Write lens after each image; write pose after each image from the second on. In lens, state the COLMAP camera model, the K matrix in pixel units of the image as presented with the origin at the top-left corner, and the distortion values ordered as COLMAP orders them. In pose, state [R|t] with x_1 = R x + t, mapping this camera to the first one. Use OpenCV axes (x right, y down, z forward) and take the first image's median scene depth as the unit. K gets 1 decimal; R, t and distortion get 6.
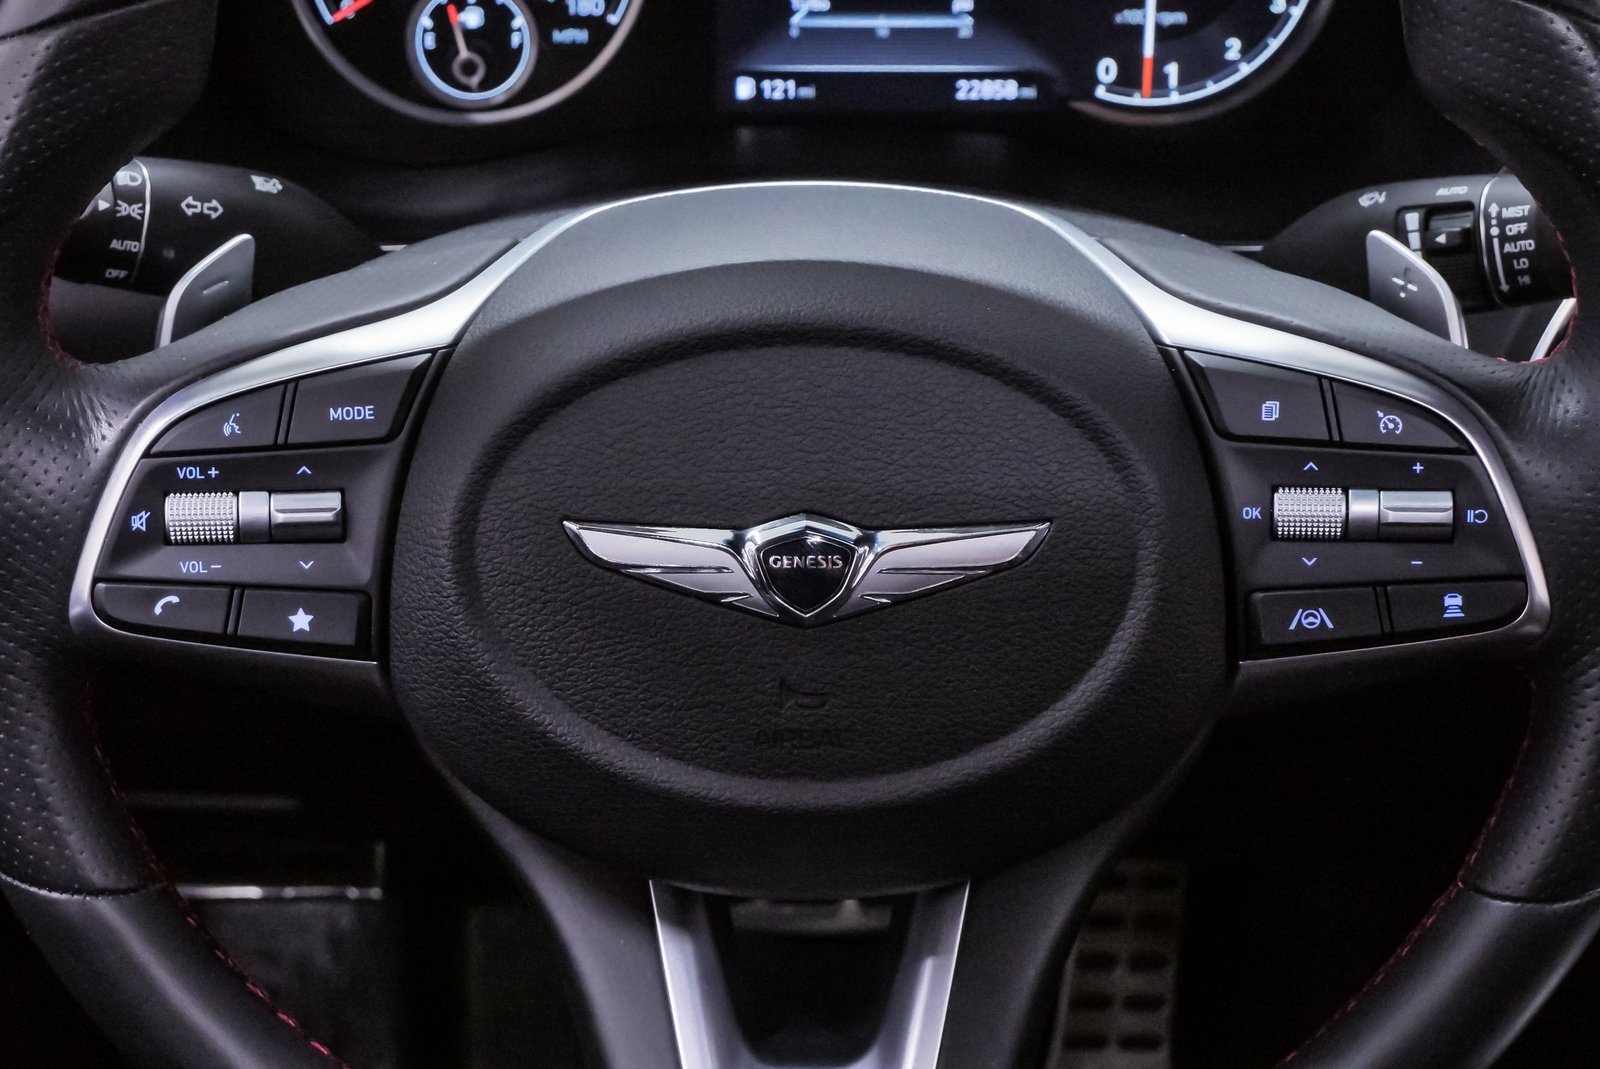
lens RADIAL K [[3077.8, 0, 803.0], [0, 3077.8, 526.2], [0, 0, 1]] dist [0.022363, 0.000000]
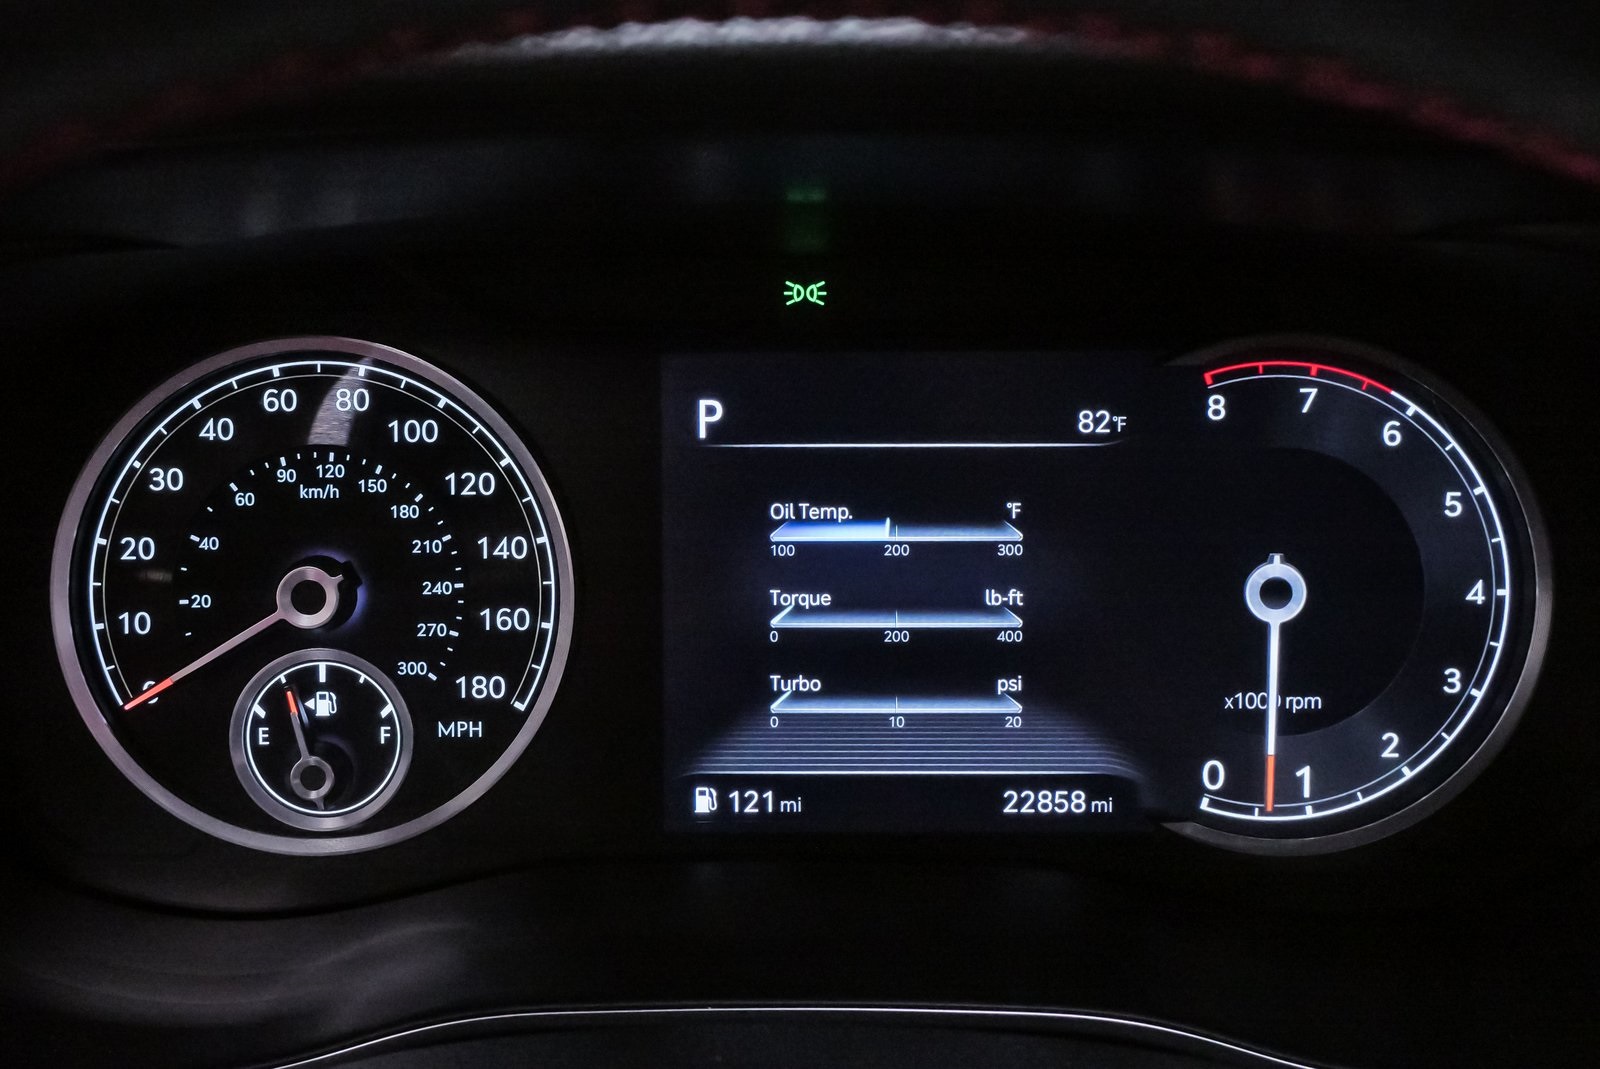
lens RADIAL K [[2251.3, 0, 875.4], [0, 2251.3, 541.5], [0, 0, 1]] dist [-0.094361, 0.000000]
pose [[0.999482, -0.002490, 0.032078, 0.005398], [0.008870, 0.979690, -0.200321, -0.129089], [-0.030927, 0.200502, 0.979205, 0.639587]]
